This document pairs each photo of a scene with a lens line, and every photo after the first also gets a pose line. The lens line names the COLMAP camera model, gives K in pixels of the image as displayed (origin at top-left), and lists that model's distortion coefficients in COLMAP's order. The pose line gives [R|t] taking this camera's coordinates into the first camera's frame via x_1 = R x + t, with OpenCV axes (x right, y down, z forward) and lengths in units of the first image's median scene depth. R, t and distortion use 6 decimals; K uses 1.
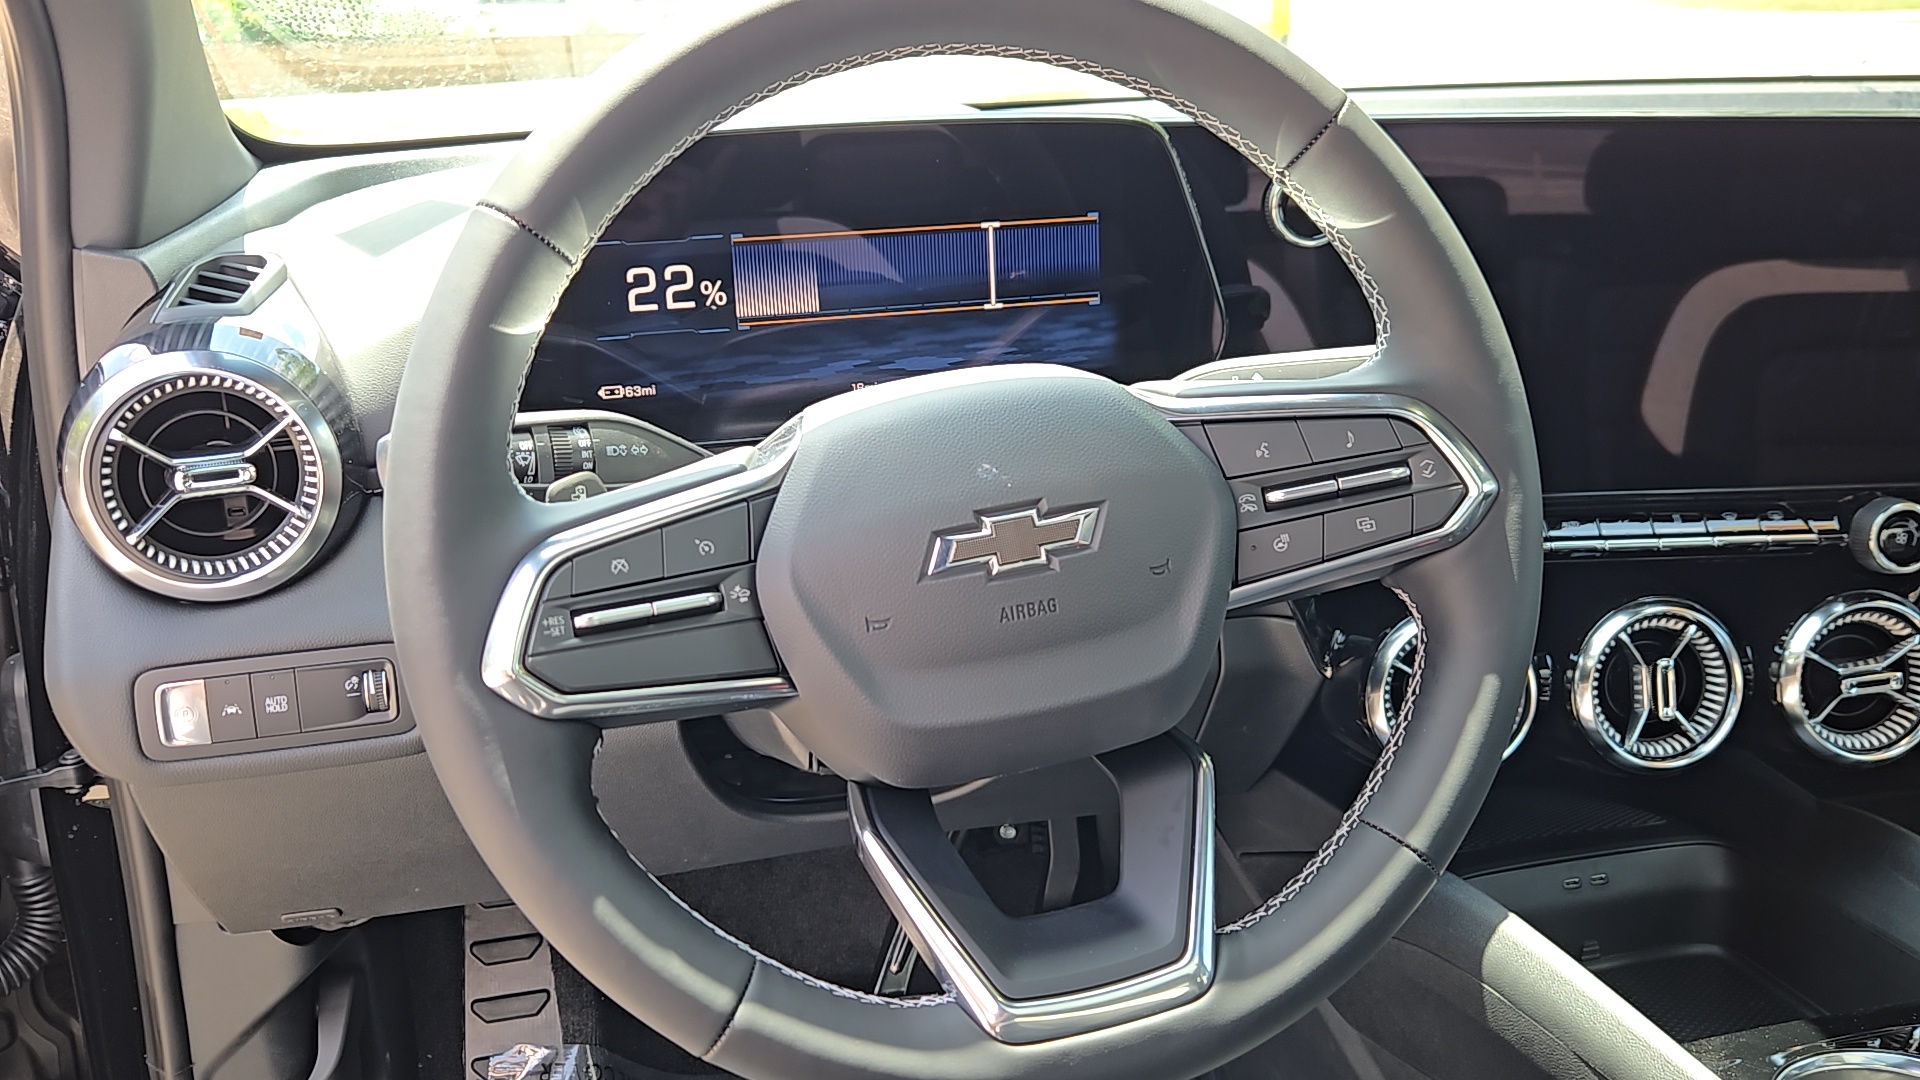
lens RADIAL K [[1614.7, 0, 964.5], [0, 1614.7, 526.9], [0, 0, 1]] dist [0.003164, -0.004356]
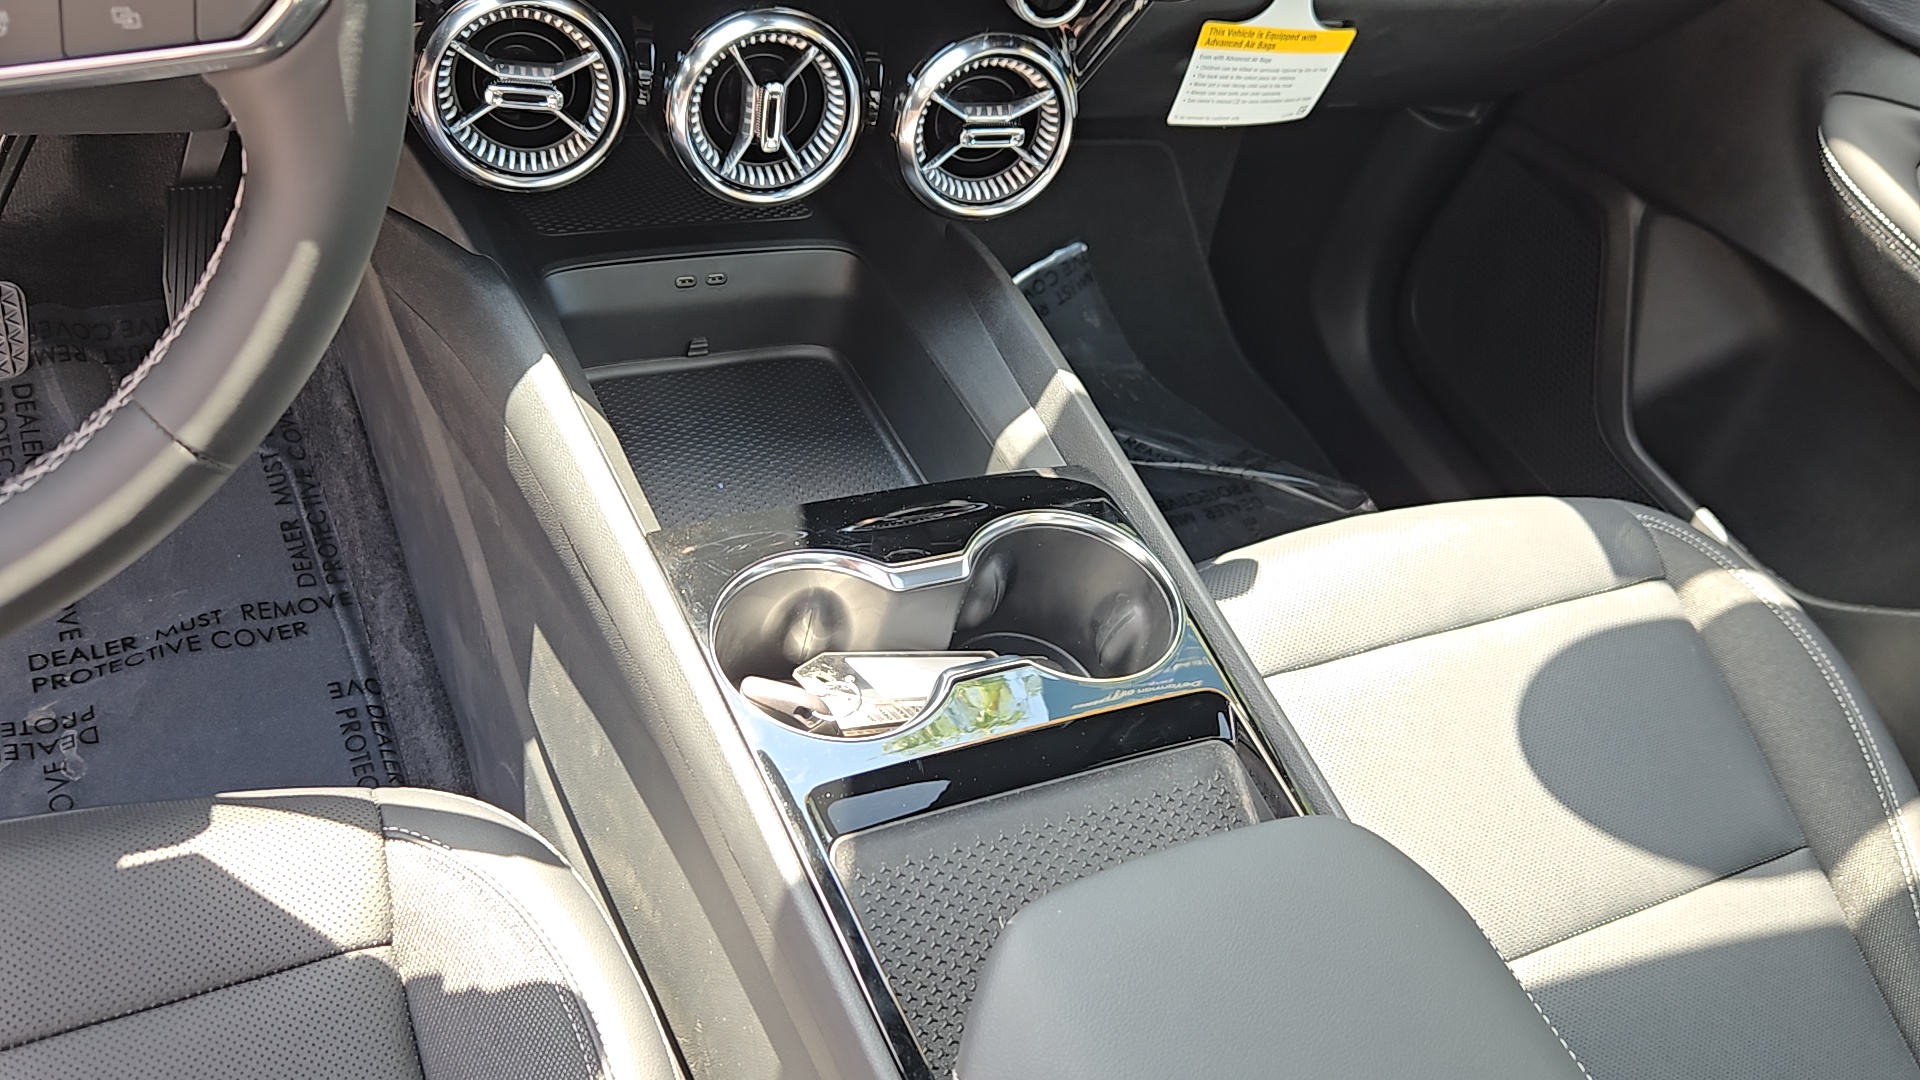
lens RADIAL K [[1614.7, 0, 954.0], [0, 1614.7, 535.0], [0, 0, 1]] dist [0.003164, -0.004356]
pose [[0.939818, 0.029860, 0.340367, 0.251253], [-0.198764, 0.858045, 0.473552, -0.150799], [-0.277910, -0.512706, 0.812341, 0.151236]]
